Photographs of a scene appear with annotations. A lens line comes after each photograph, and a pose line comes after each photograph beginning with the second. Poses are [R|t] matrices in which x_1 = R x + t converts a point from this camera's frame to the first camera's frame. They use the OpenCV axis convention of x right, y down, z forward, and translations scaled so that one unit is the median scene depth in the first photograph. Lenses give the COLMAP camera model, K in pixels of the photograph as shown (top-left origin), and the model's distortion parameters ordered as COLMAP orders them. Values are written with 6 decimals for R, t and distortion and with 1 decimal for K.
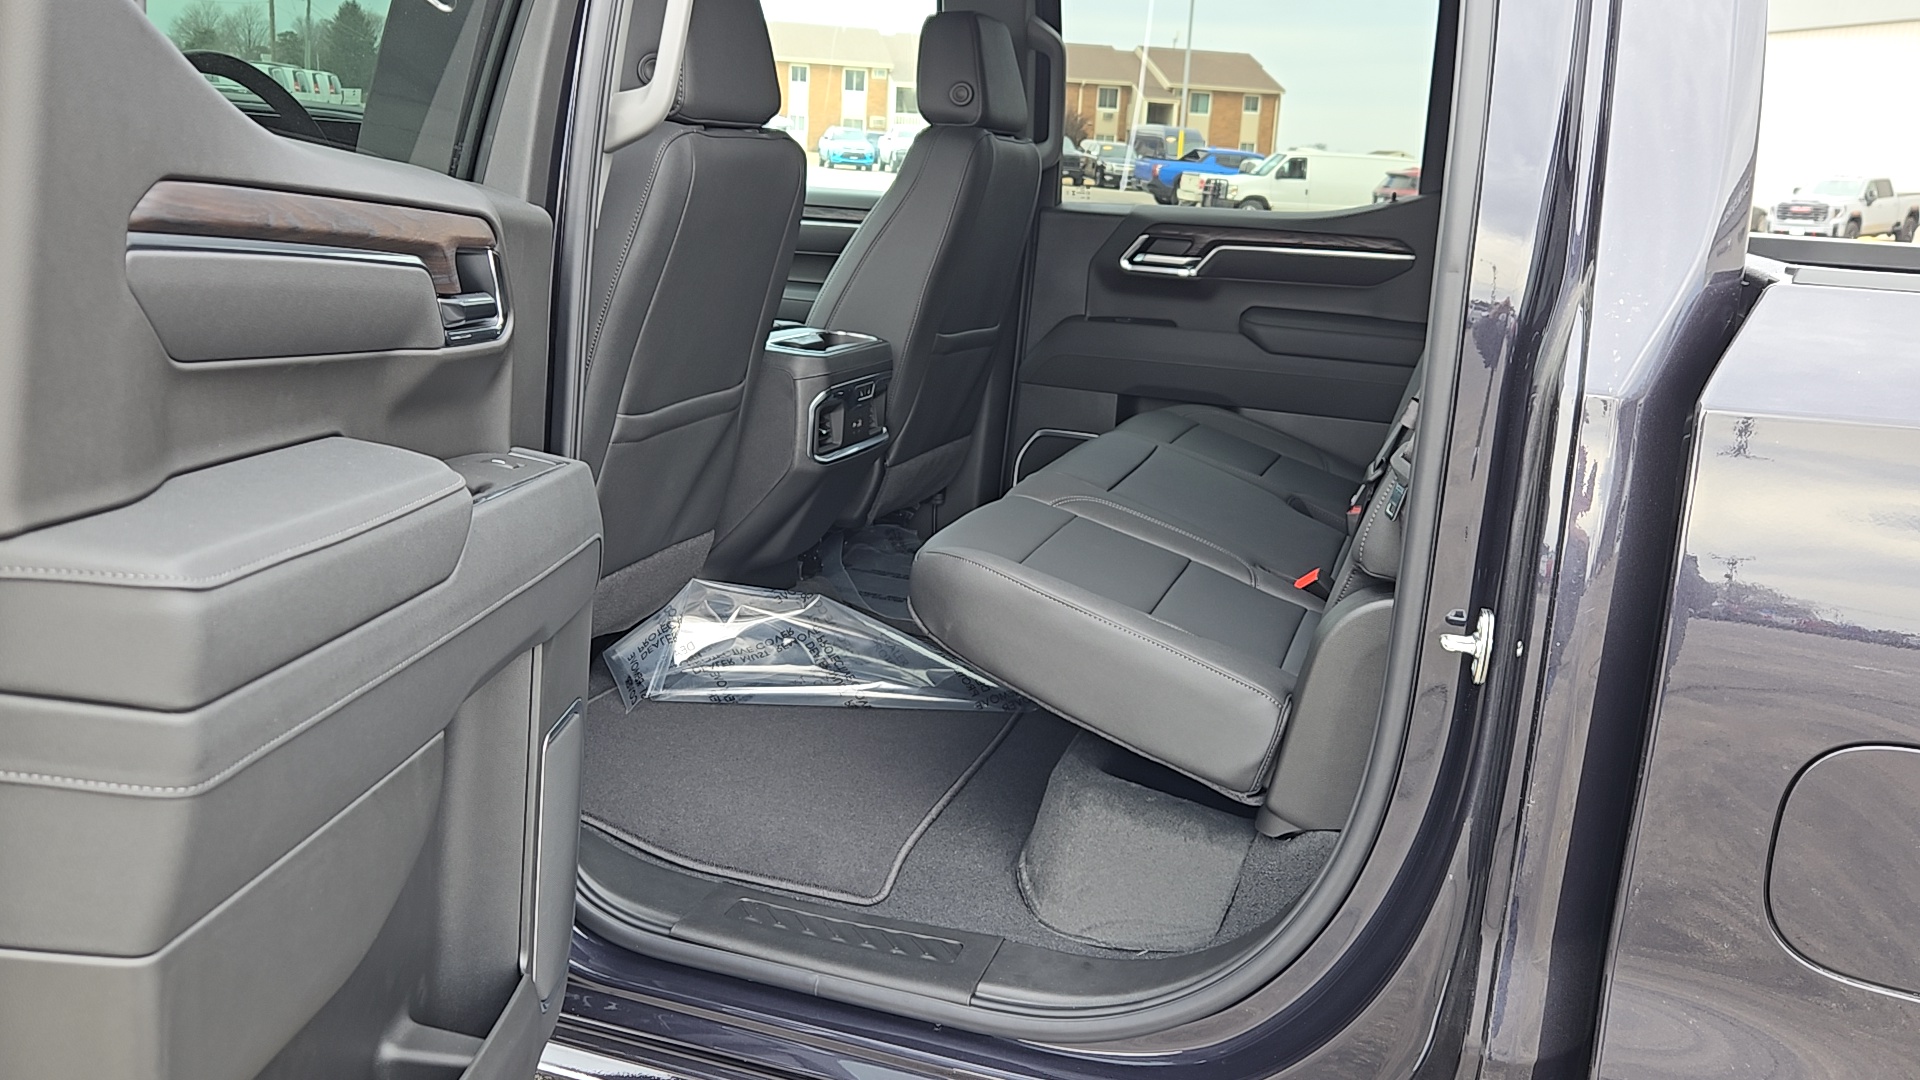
lens RADIAL K [[1592.7, 0, 963.3], [0, 1592.7, 540.8], [0, 0, 1]] dist [0.007437, -0.015176]
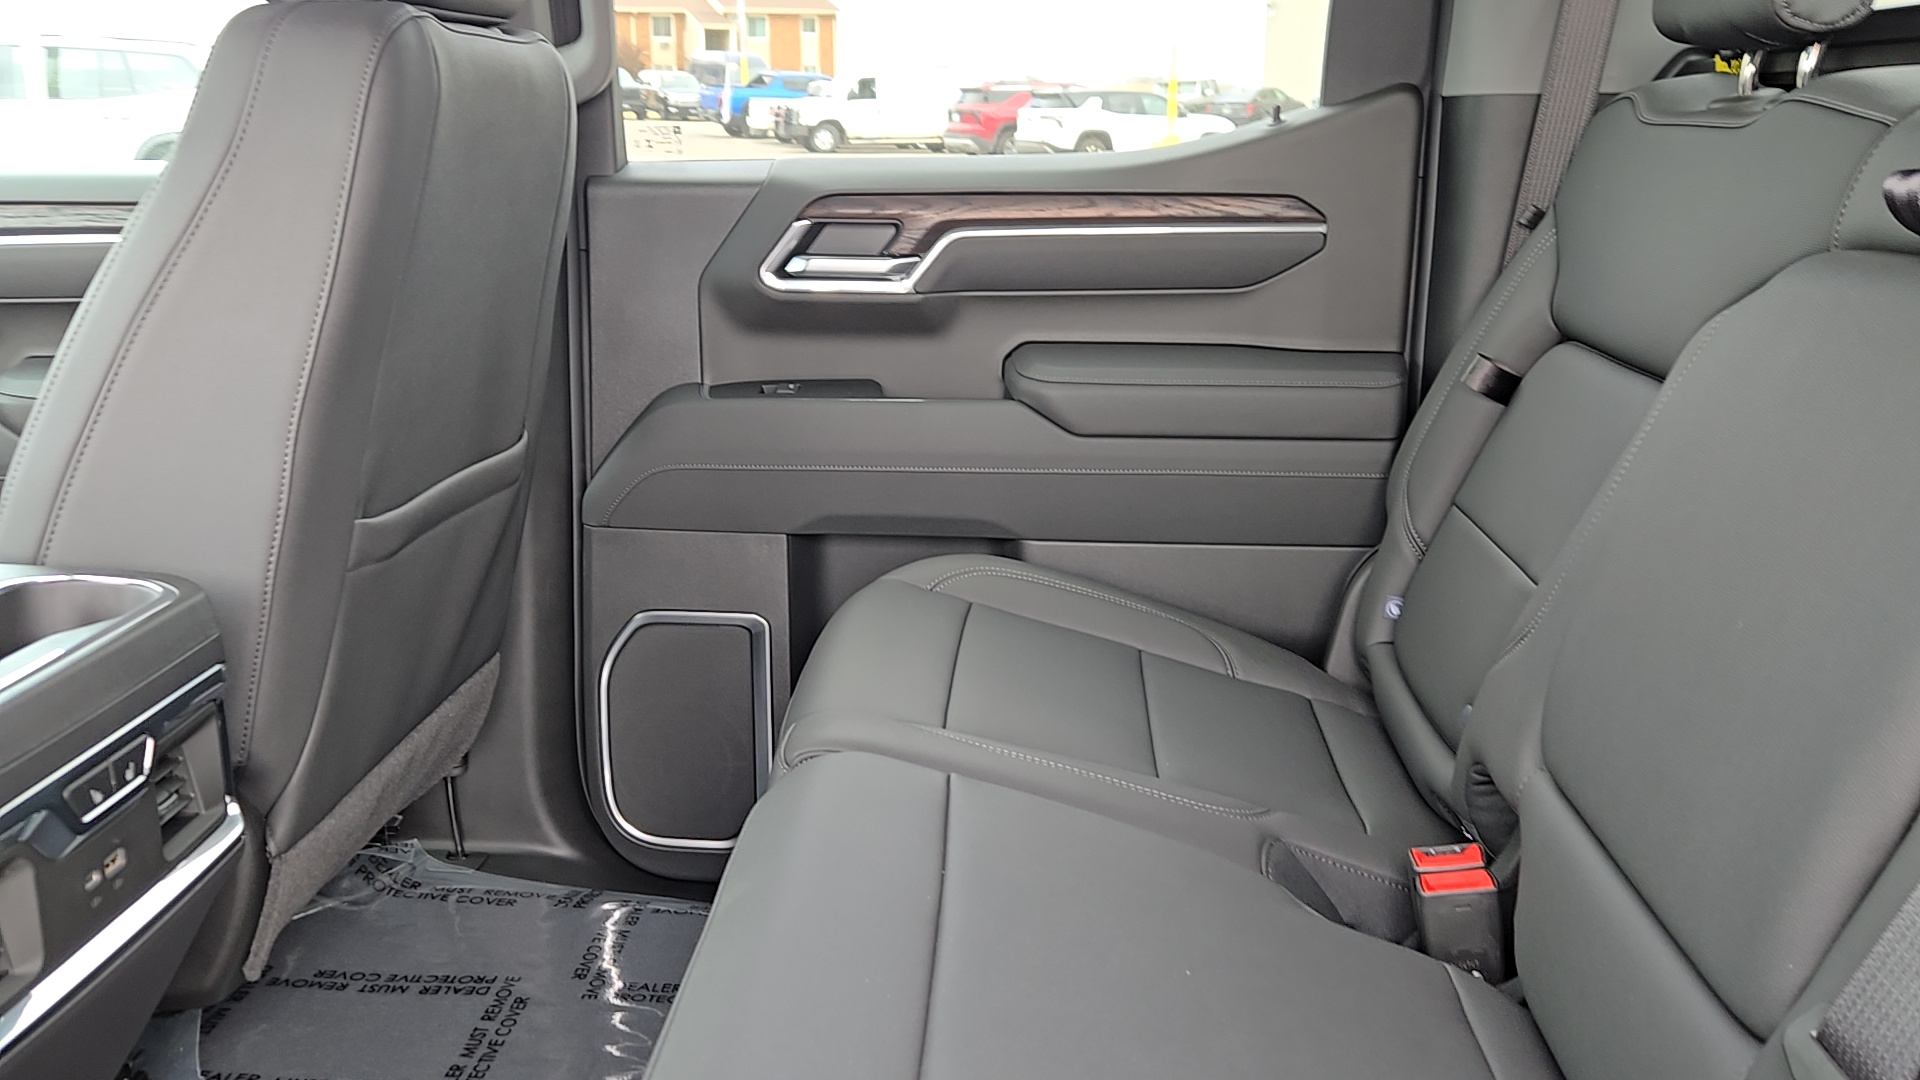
lens RADIAL K [[1596.8, 0, 954.3], [0, 1596.8, 537.0], [0, 0, 1]] dist [0.015216, -0.007545]
pose [[0.965351, -0.121730, 0.230822, 0.030367], [0.112527, 0.992251, 0.052677, -0.111444], [-0.235445, -0.024878, 0.971569, 0.484592]]
